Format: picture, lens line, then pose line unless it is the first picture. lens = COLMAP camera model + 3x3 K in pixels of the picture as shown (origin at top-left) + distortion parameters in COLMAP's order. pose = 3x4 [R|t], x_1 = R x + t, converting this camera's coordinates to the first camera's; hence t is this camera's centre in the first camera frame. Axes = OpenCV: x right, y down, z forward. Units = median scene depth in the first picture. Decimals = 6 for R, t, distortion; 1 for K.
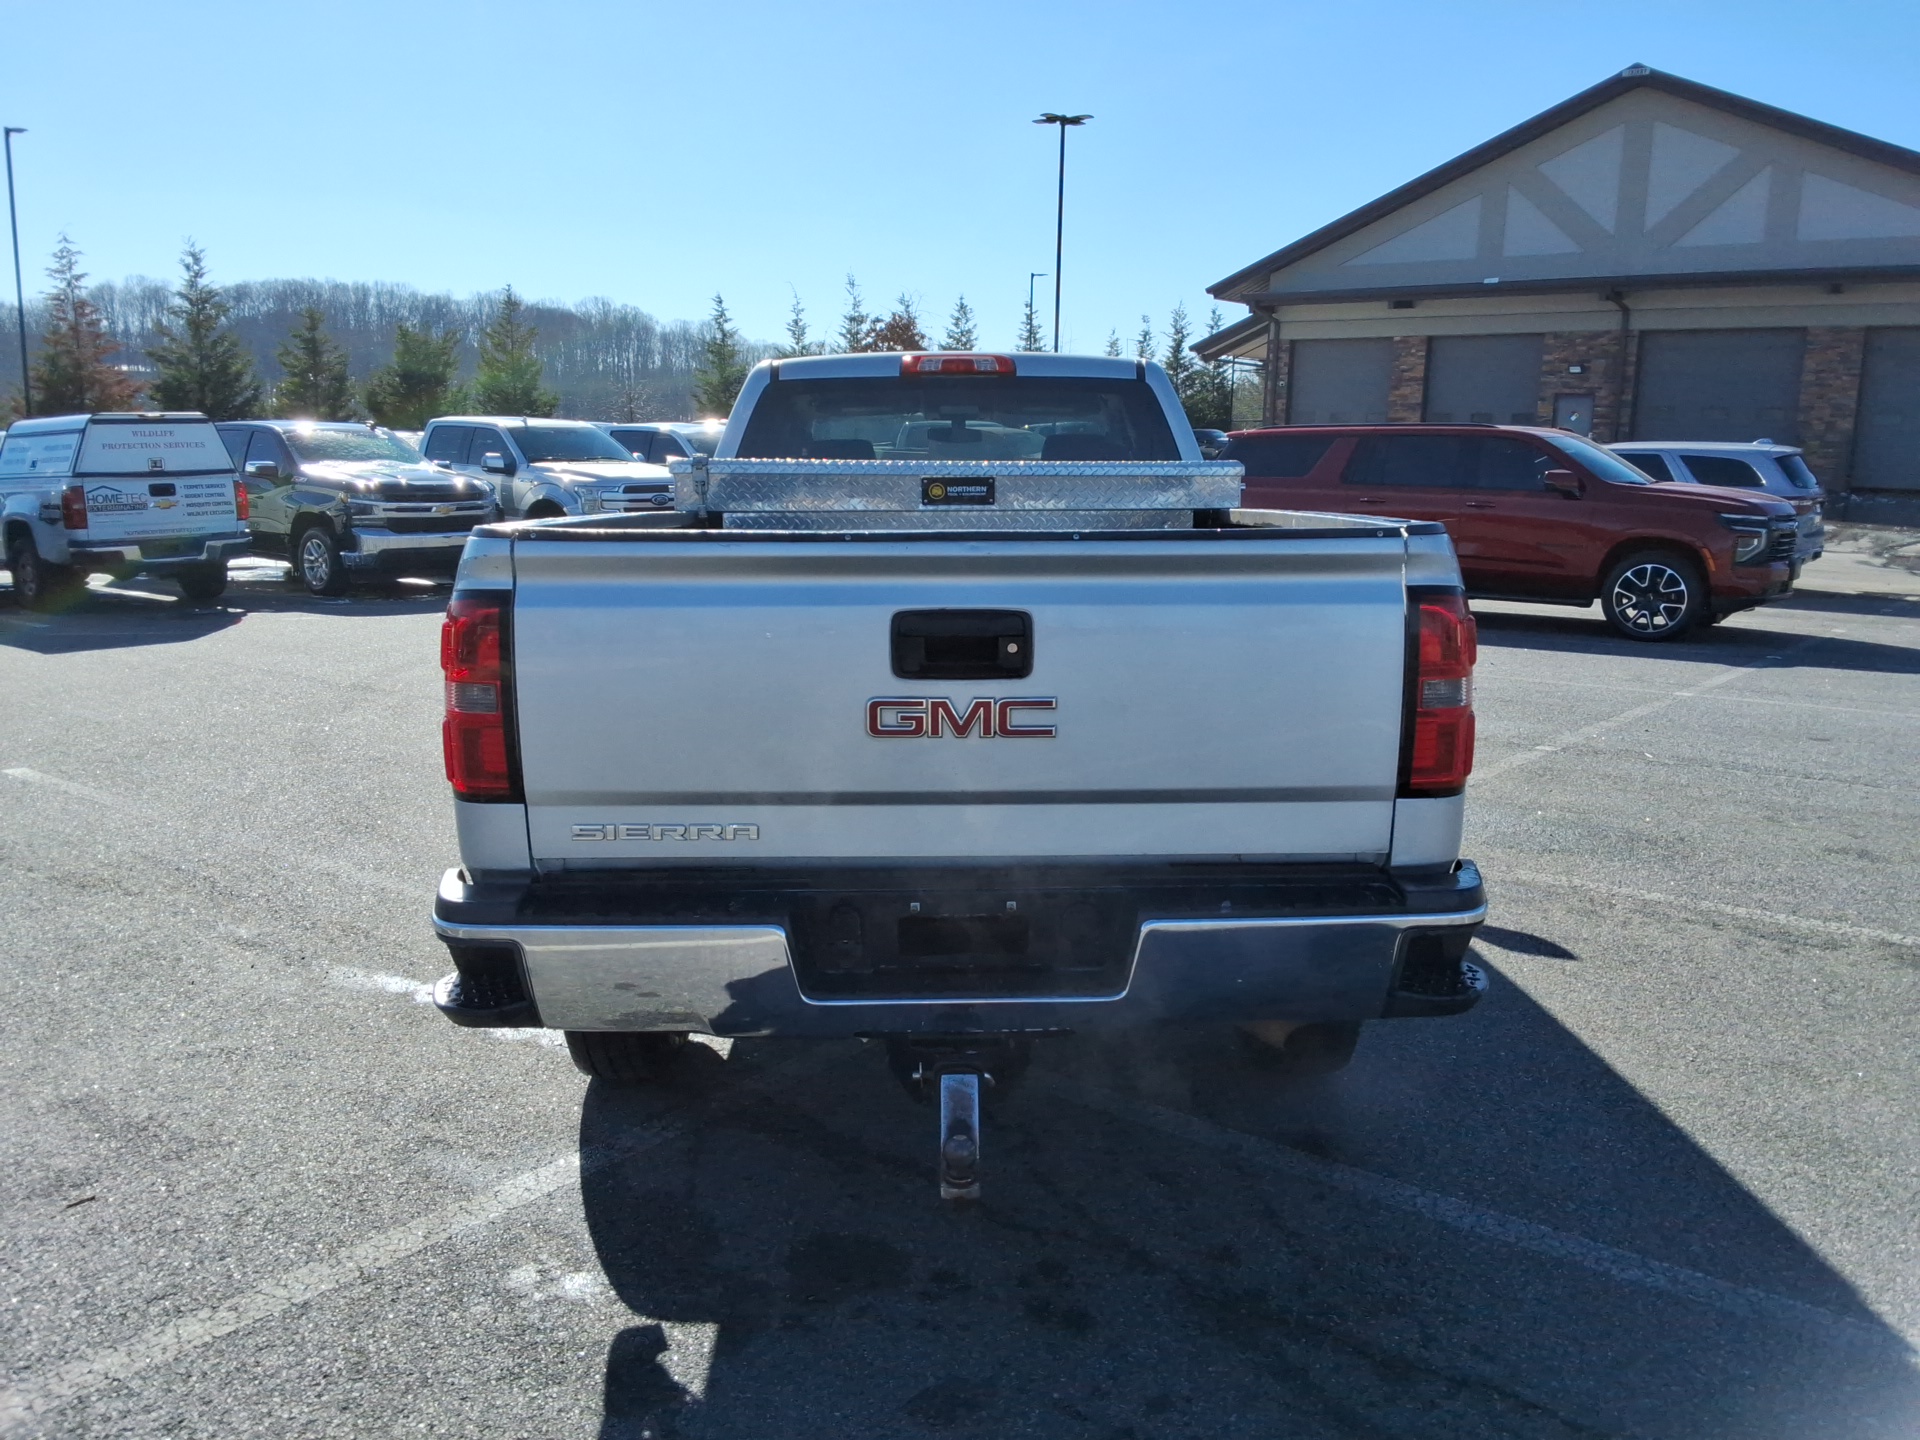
lens RADIAL K [[1523.0, 0, 975.5], [0, 1523.0, 714.3], [0, 0, 1]] dist [0.095588, -0.135134]
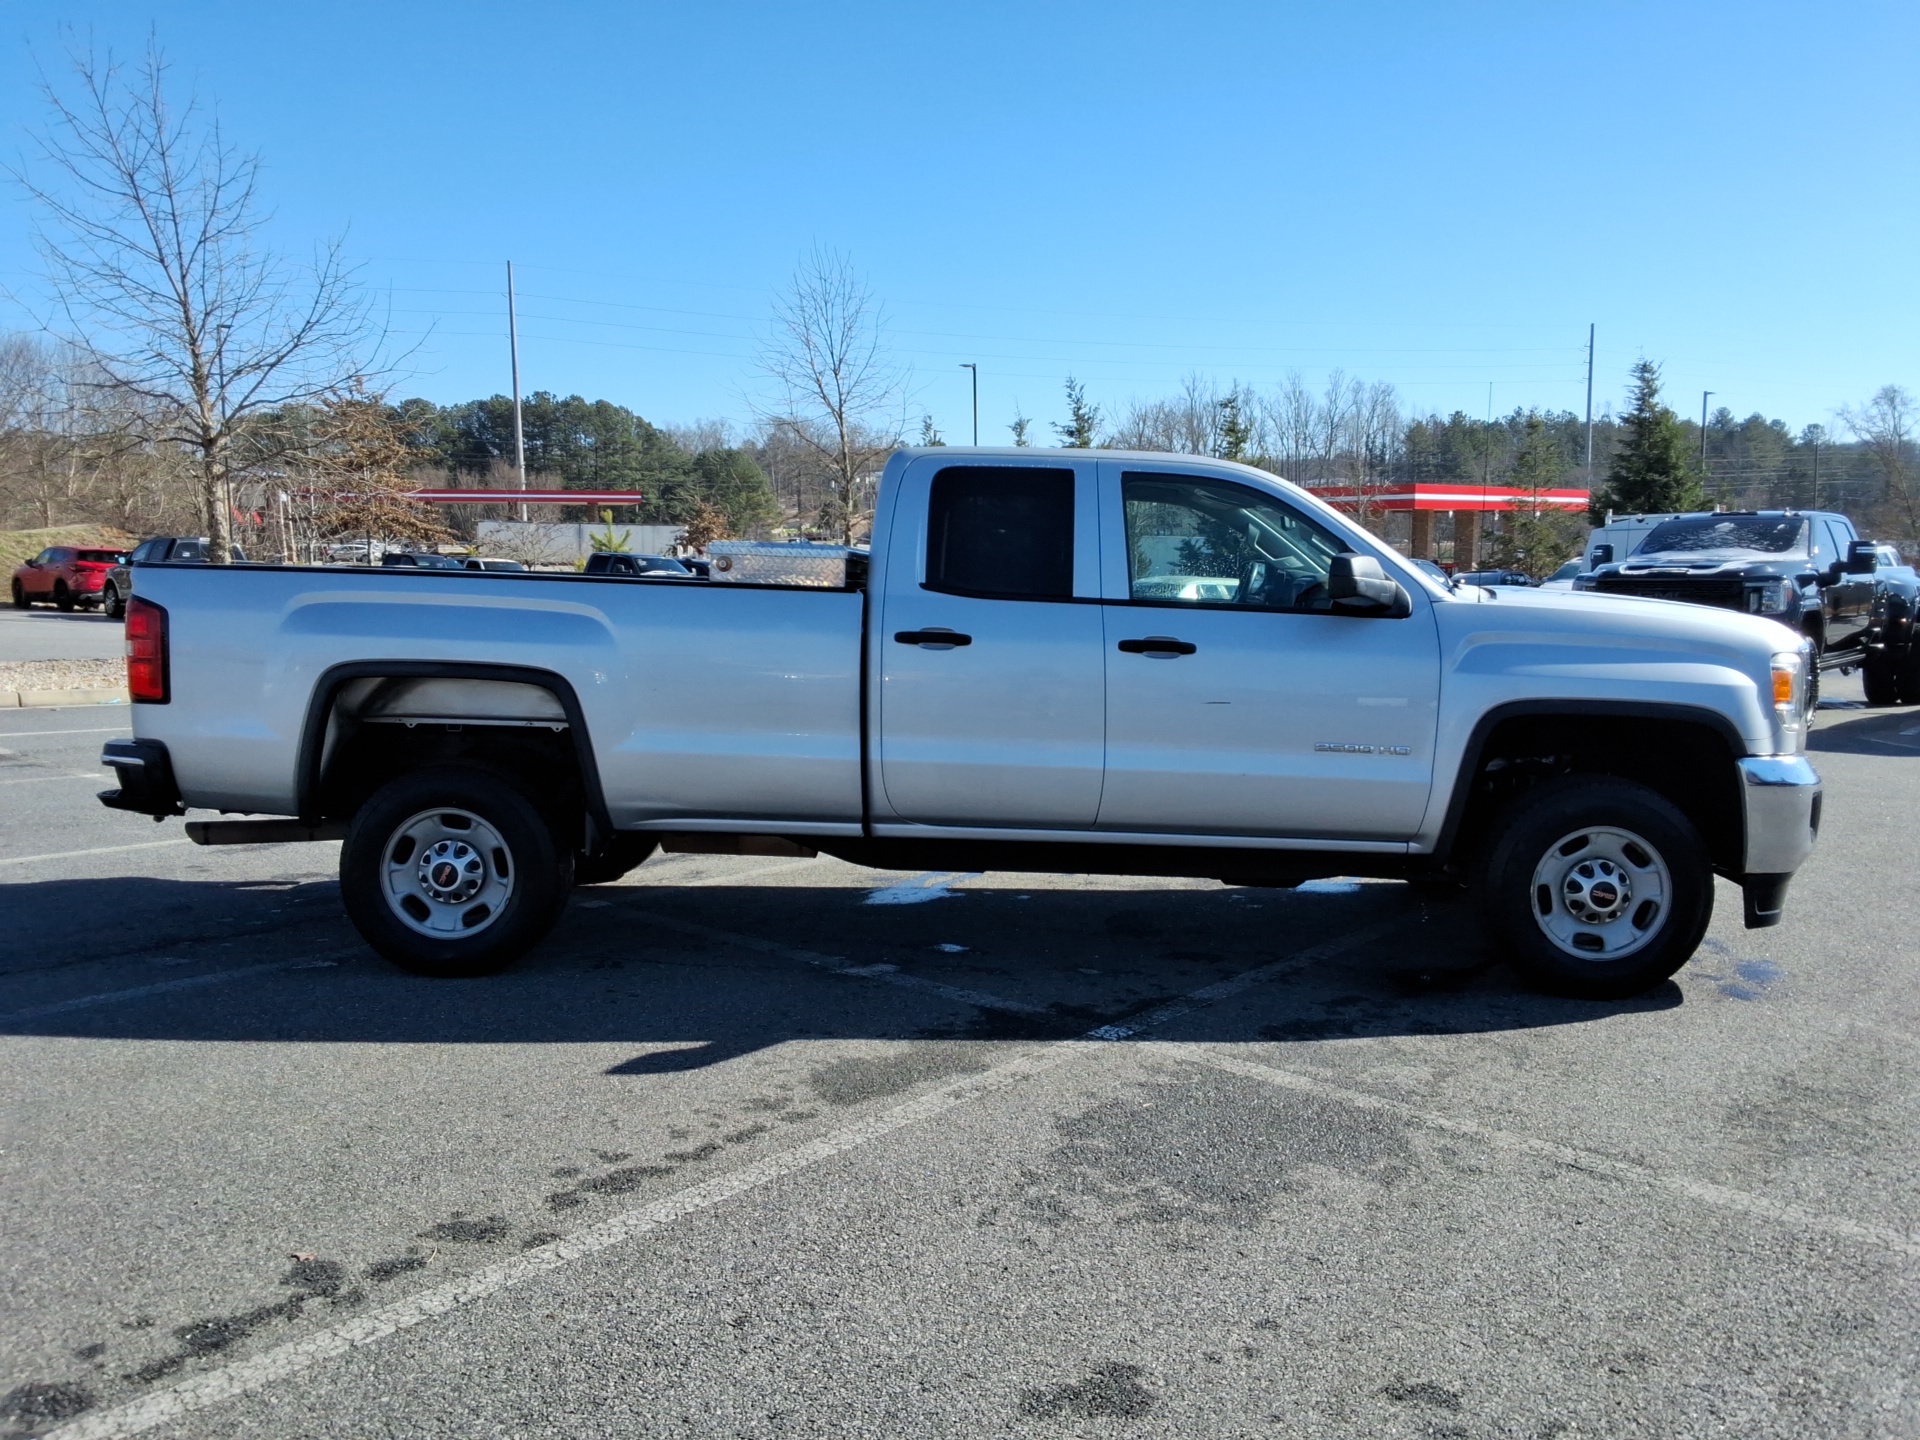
lens RADIAL K [[1523.0, 0, 973.5], [0, 1523.0, 718.3], [0, 0, 1]] dist [0.095588, -0.135134]
pose [[-0.038013, 0.094097, -0.994837, 0.160155], [-0.175883, 0.979384, 0.099356, -0.022196], [0.983677, 0.178751, -0.020680, 0.151509]]
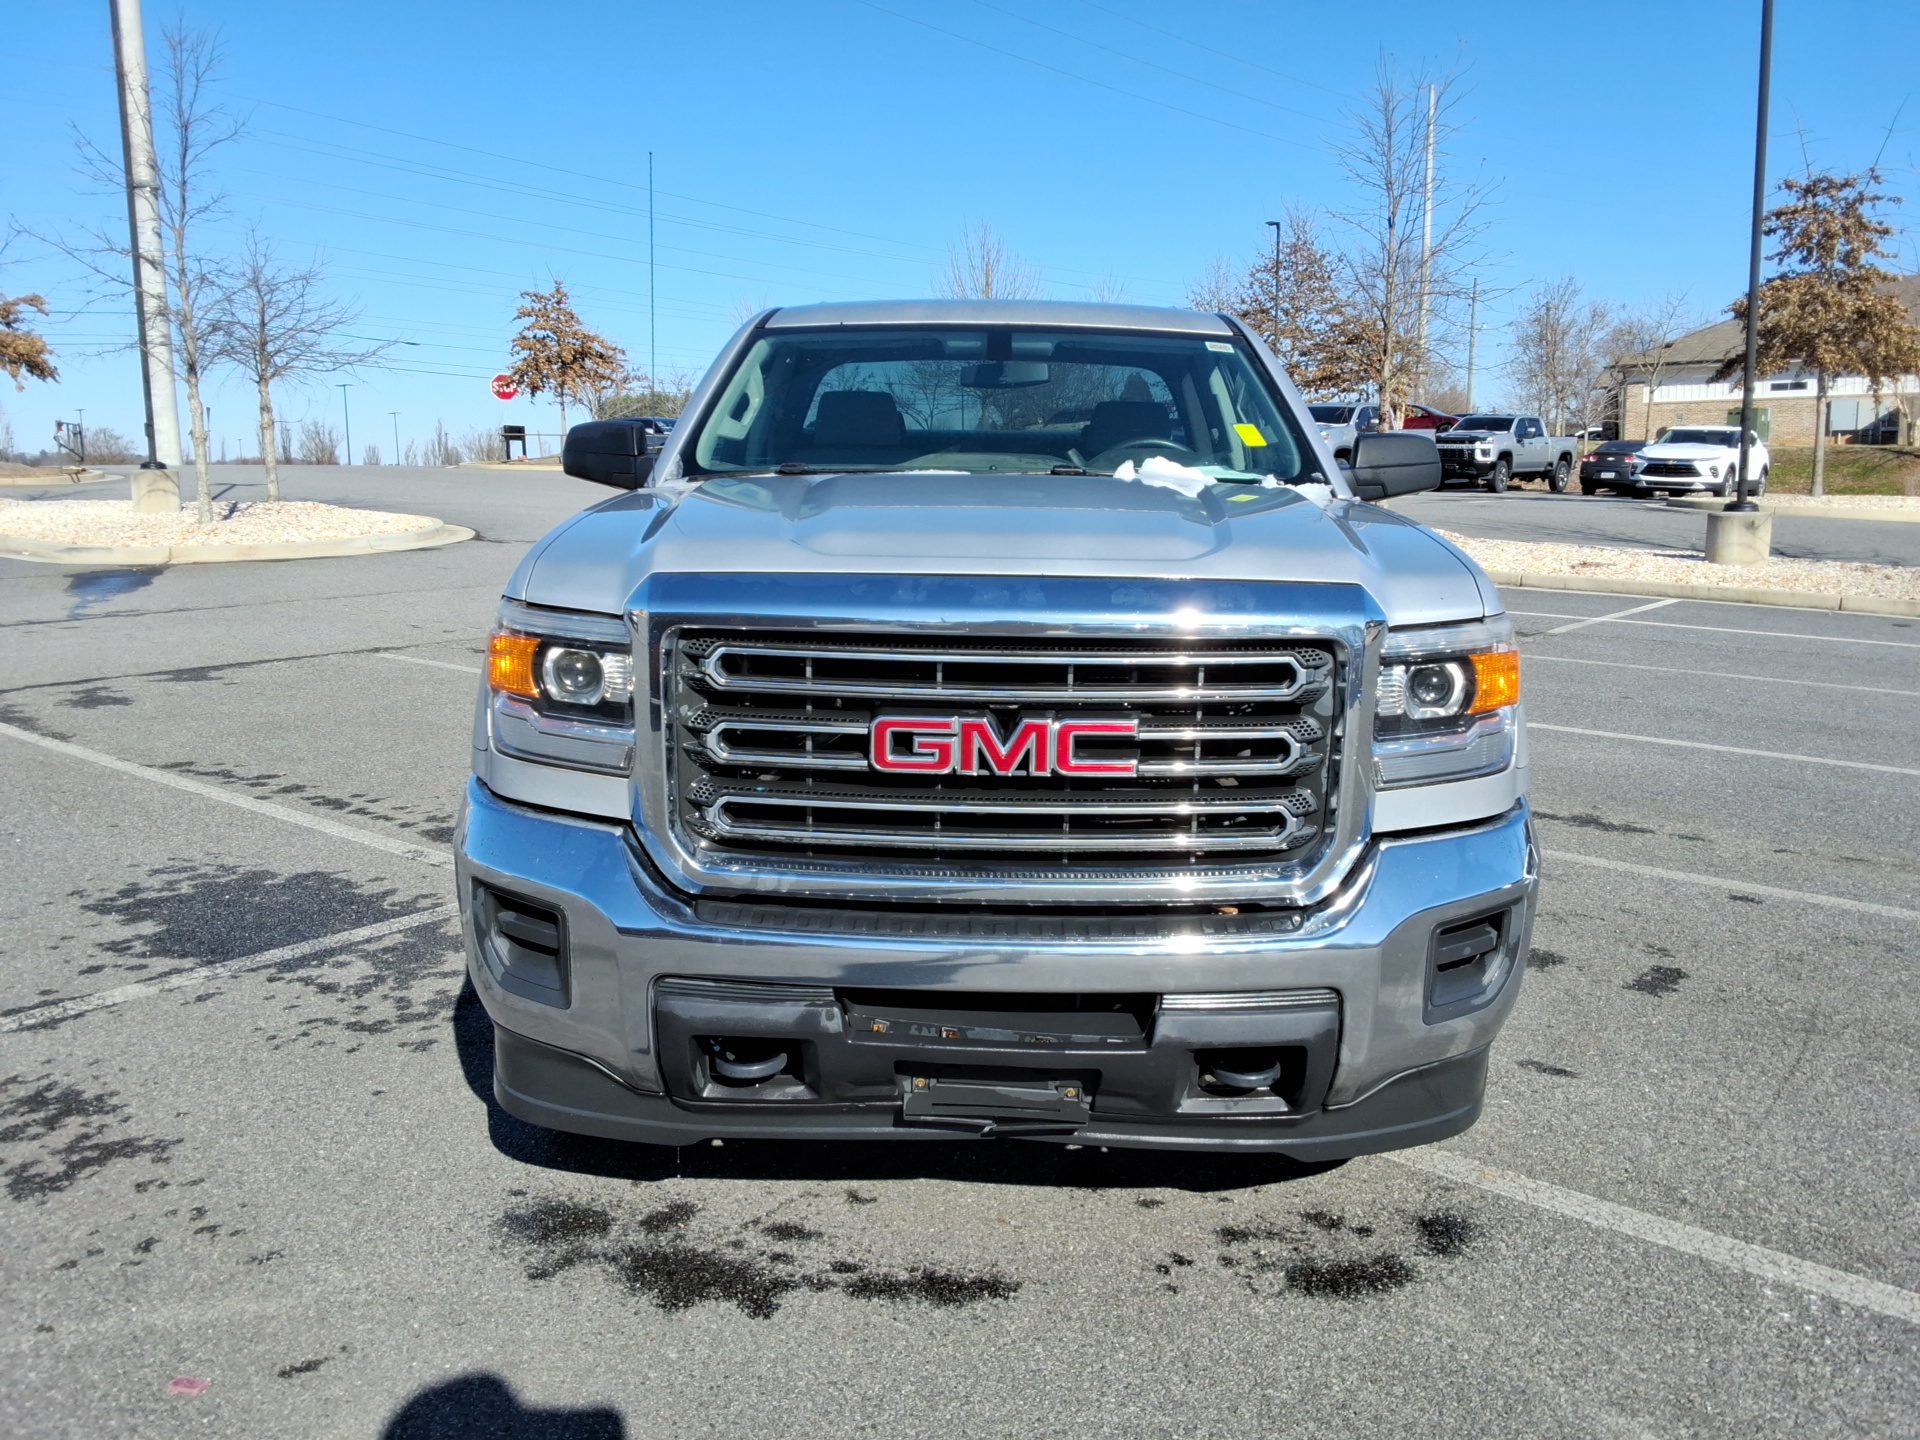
lens RADIAL K [[1523.0, 0, 972.2], [0, 1523.0, 708.7], [0, 0, 1]] dist [0.095588, -0.135134]
pose [[-0.999854, -0.013602, 0.010342, -0.000856], [-0.009528, 0.946250, 0.323295, -0.044482], [-0.014184, 0.323149, -0.946242, 0.284633]]
